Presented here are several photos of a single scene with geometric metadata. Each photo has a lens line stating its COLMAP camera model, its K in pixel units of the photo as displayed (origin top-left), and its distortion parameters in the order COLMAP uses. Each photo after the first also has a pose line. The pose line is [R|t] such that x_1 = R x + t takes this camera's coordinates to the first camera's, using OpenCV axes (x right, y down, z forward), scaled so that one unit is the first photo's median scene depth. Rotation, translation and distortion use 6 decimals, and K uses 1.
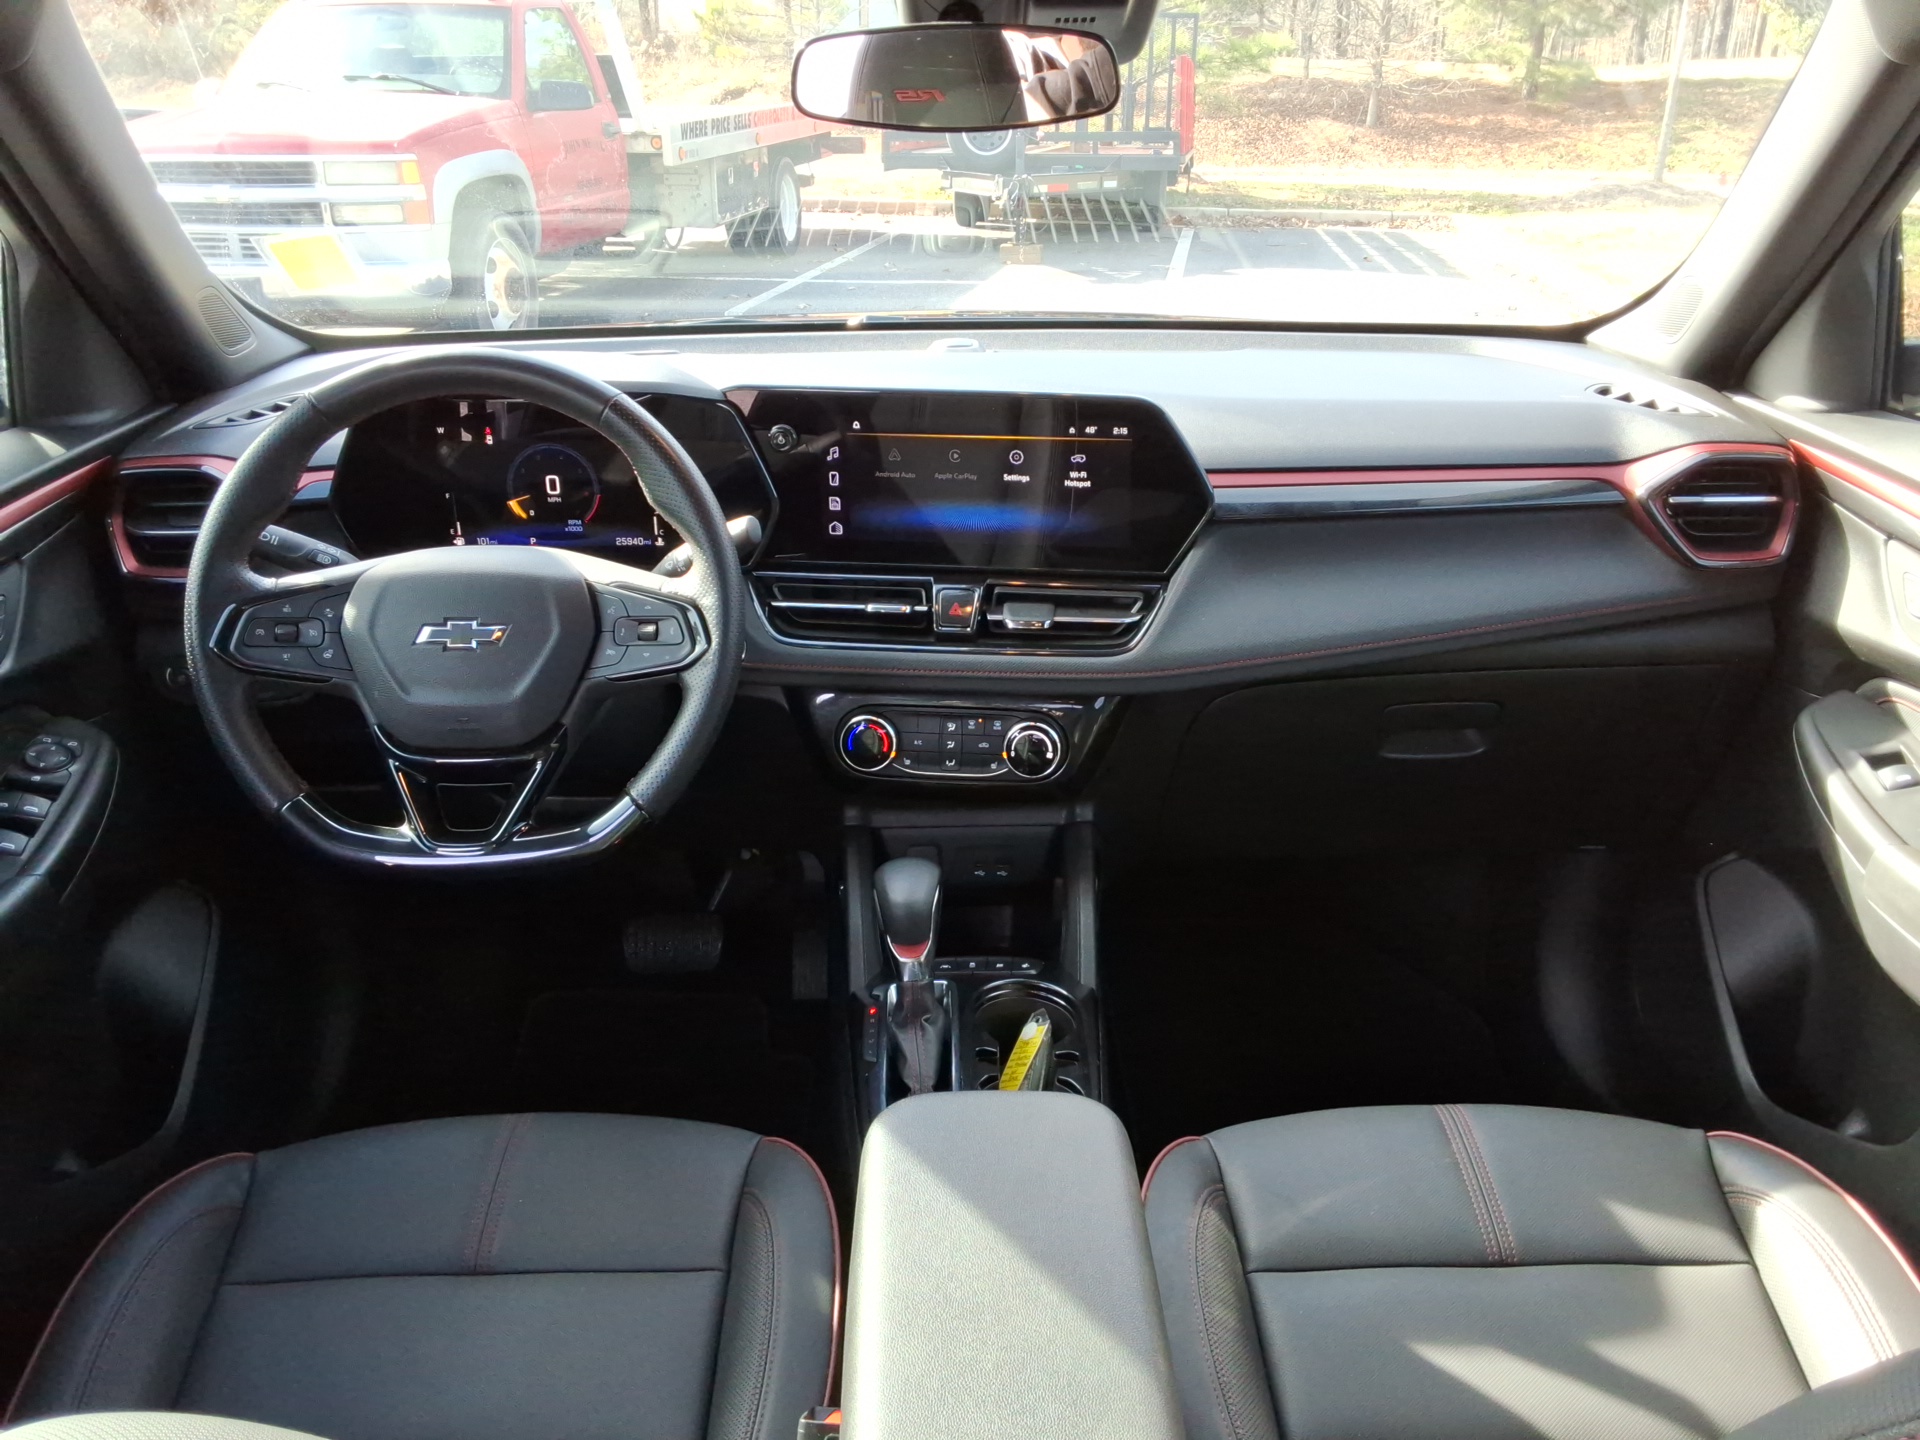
lens RADIAL K [[1557.4, 0, 960.0], [0, 1557.4, 720.0], [0, 0, 1]] dist [0.031445, -0.001096]
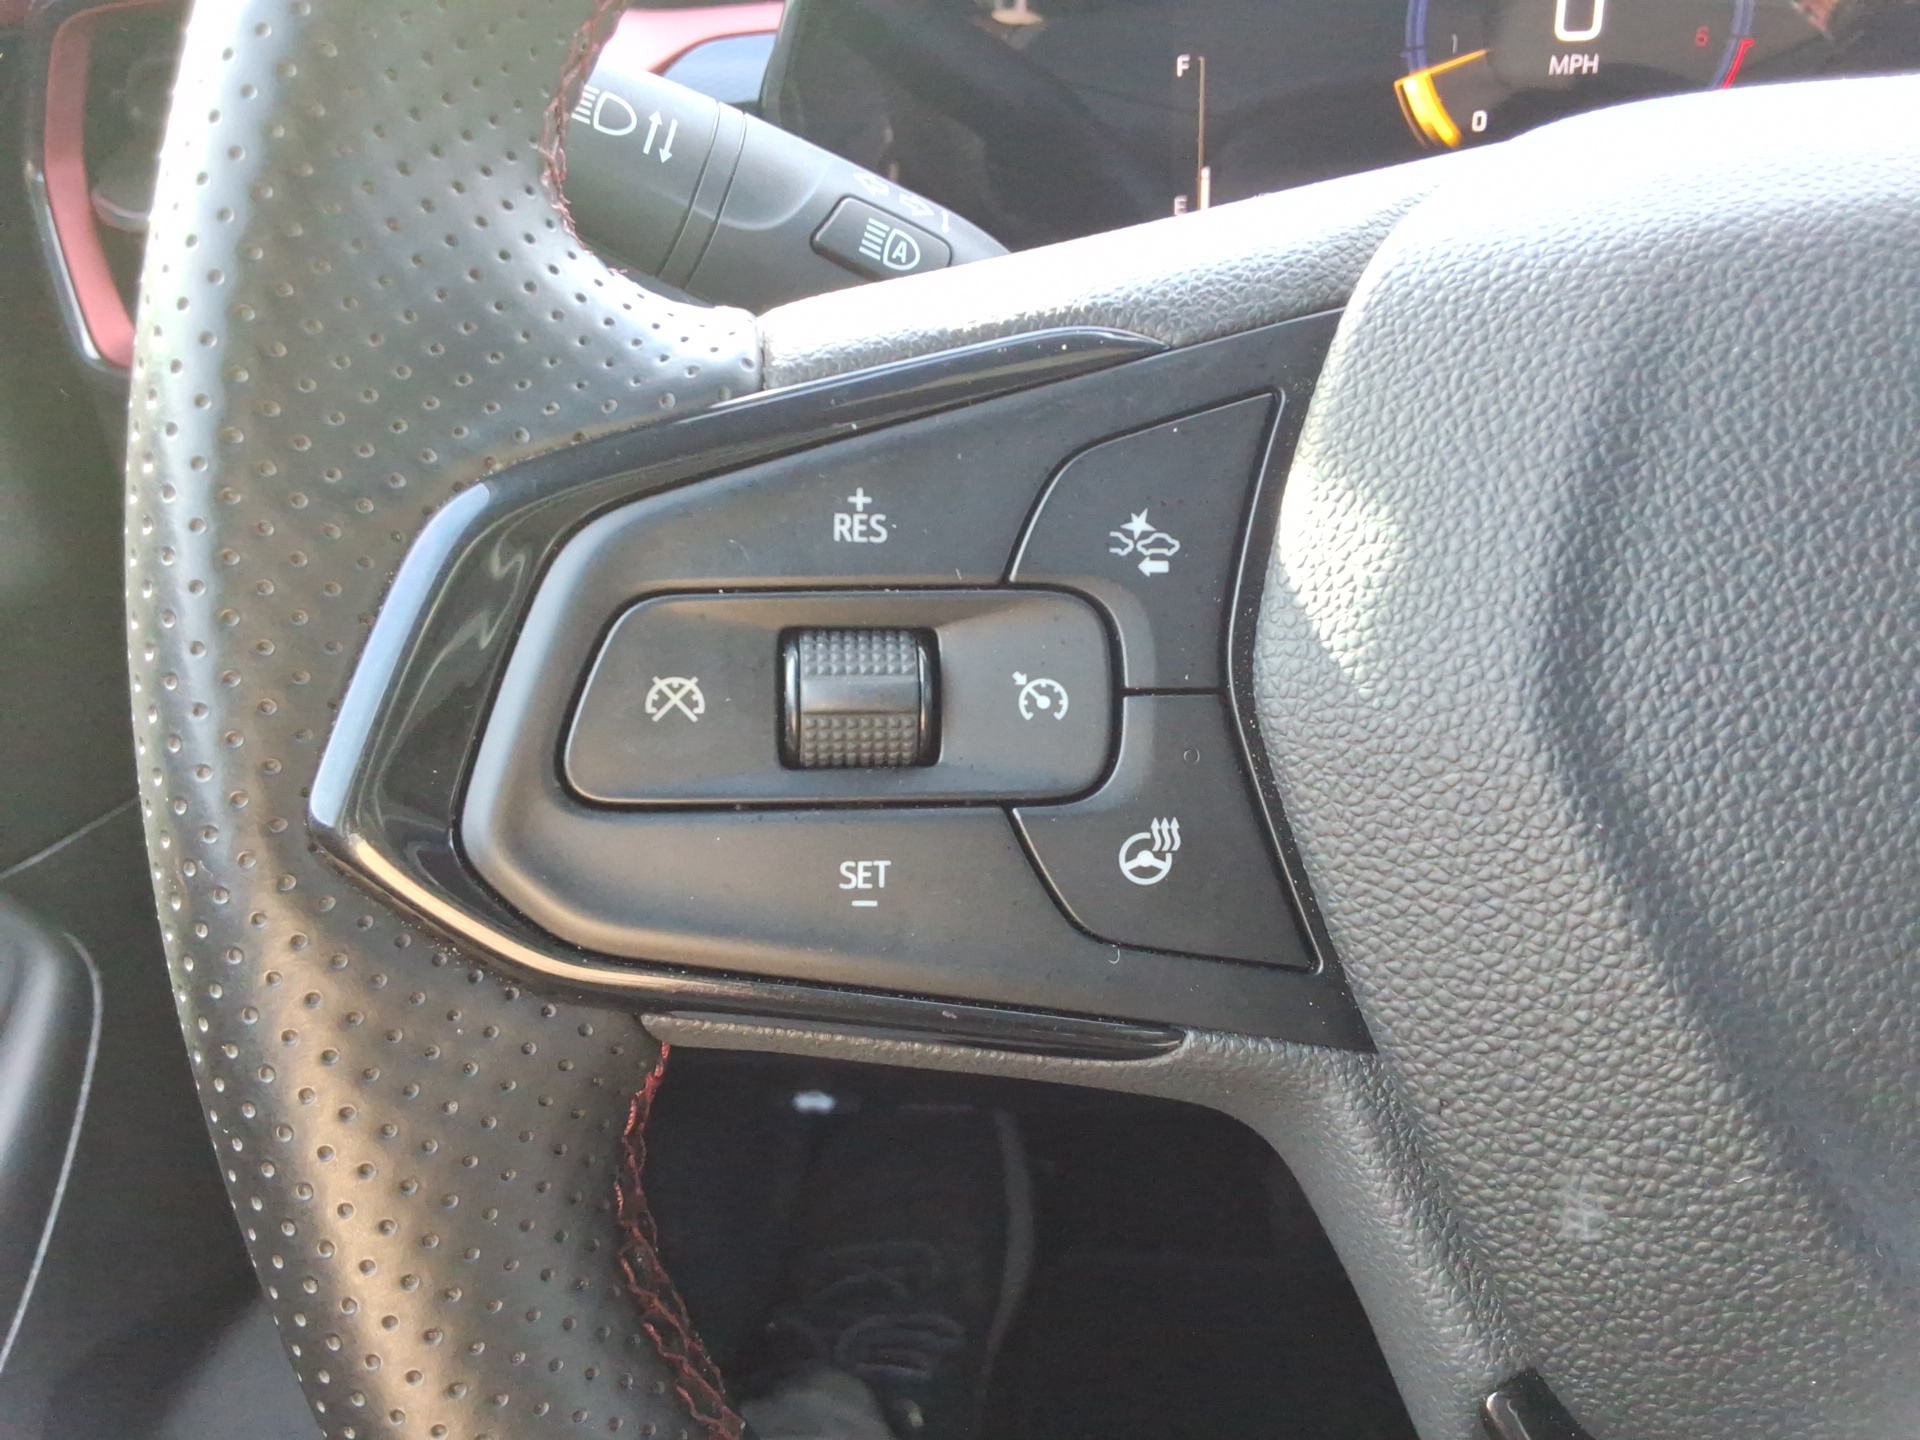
lens RADIAL K [[1557.4, 0, 960.0], [0, 1557.4, 720.0], [0, 0, 1]] dist [0.031445, -0.001096]
pose [[0.992491, 0.011915, -0.121734, -0.330257], [-0.000277, 0.995461, 0.095171, -0.054451], [0.122315, -0.094422, 0.987990, 0.708514]]
